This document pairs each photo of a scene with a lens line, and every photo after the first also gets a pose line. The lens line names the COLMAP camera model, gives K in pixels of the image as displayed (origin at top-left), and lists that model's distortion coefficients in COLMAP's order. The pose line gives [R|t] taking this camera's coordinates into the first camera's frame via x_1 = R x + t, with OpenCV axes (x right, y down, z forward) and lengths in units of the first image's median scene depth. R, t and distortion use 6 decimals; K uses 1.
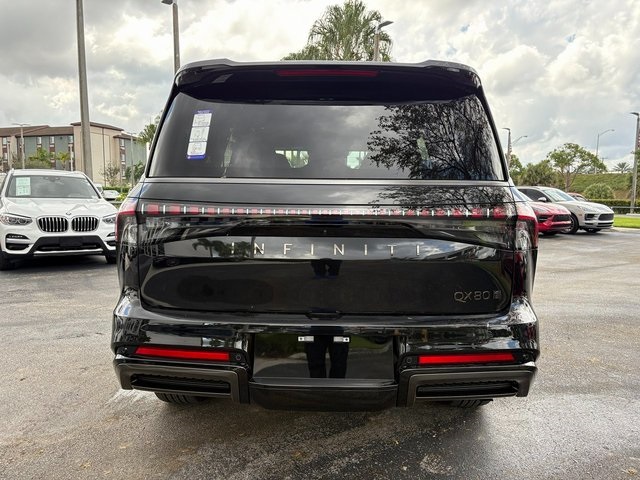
lens RADIAL K [[512.3, 0, 320.0], [0, 512.3, 240.0], [0, 0, 1]] dist [0.005453, 0.002496]
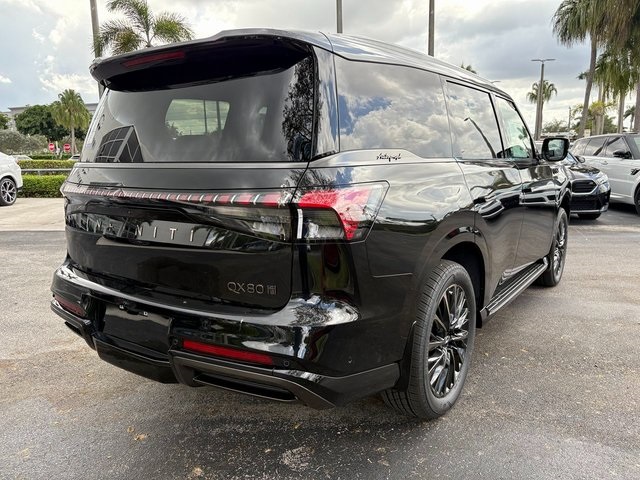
lens RADIAL K [[513.1, 0, 320.5], [0, 513.1, 249.6], [0, 0, 1]] dist [0.004130, 0.001285]
pose [[0.806487, 0.080860, -0.585697, 0.802011], [-0.022319, 0.994062, 0.106505, -0.052963], [0.590831, -0.072823, 0.803502, 0.285333]]
